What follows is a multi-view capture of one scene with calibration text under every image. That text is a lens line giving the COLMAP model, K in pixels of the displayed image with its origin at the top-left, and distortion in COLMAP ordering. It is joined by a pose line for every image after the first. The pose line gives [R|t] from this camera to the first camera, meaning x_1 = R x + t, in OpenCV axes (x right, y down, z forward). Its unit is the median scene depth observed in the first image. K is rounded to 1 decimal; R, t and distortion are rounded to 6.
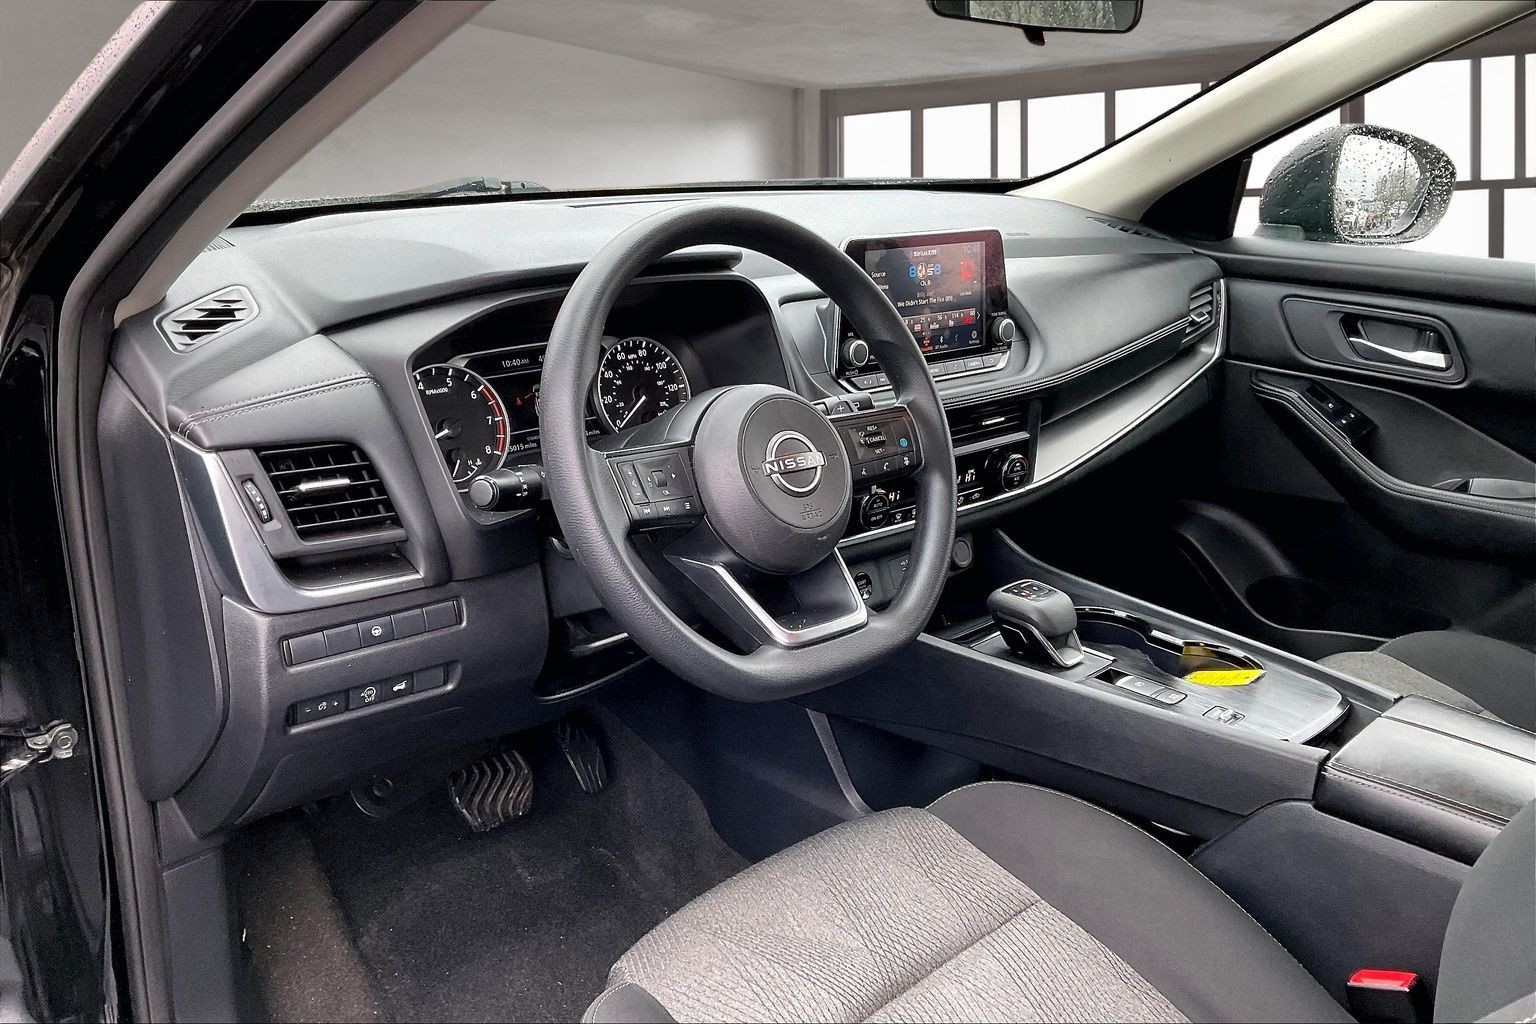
lens RADIAL K [[1266.0, 0, 772.2], [0, 1266.0, 506.2], [0, 0, 1]] dist [0.097152, -0.195191]
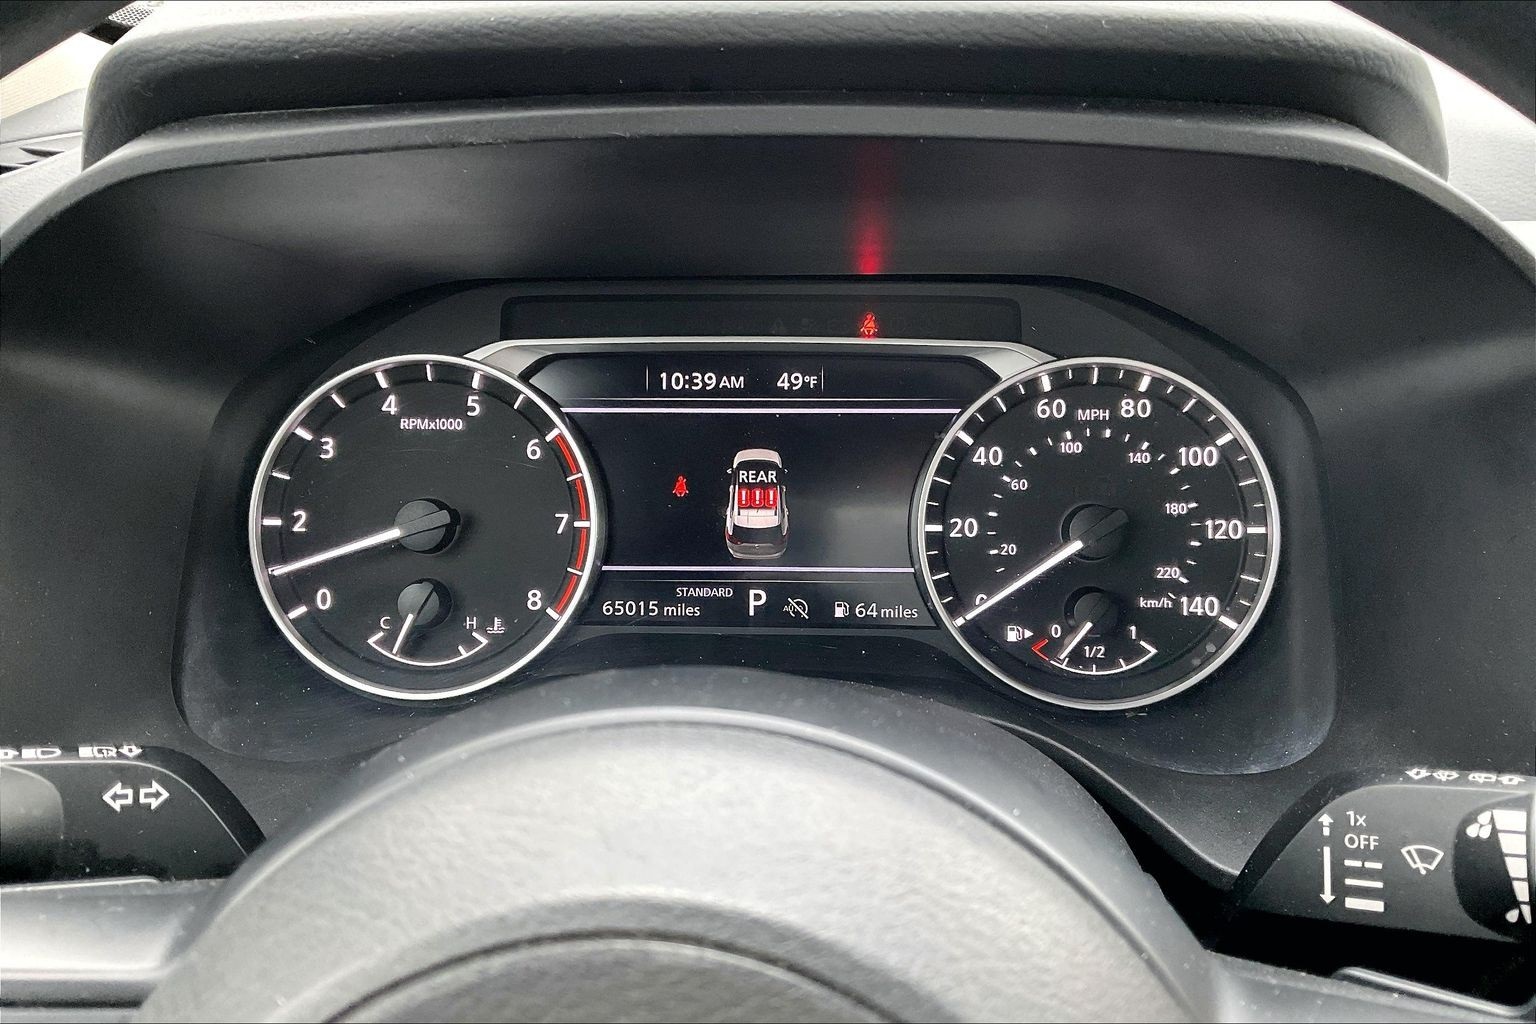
lens RADIAL K [[1266.0, 0, 765.2], [0, 1266.0, 501.8], [0, 0, 1]] dist [0.097152, -0.195191]
pose [[0.674366, 0.211471, -0.707468, 0.071972], [-0.204783, 0.974091, 0.095967, -0.110713], [0.709432, 0.080161, 0.700200, 0.713671]]
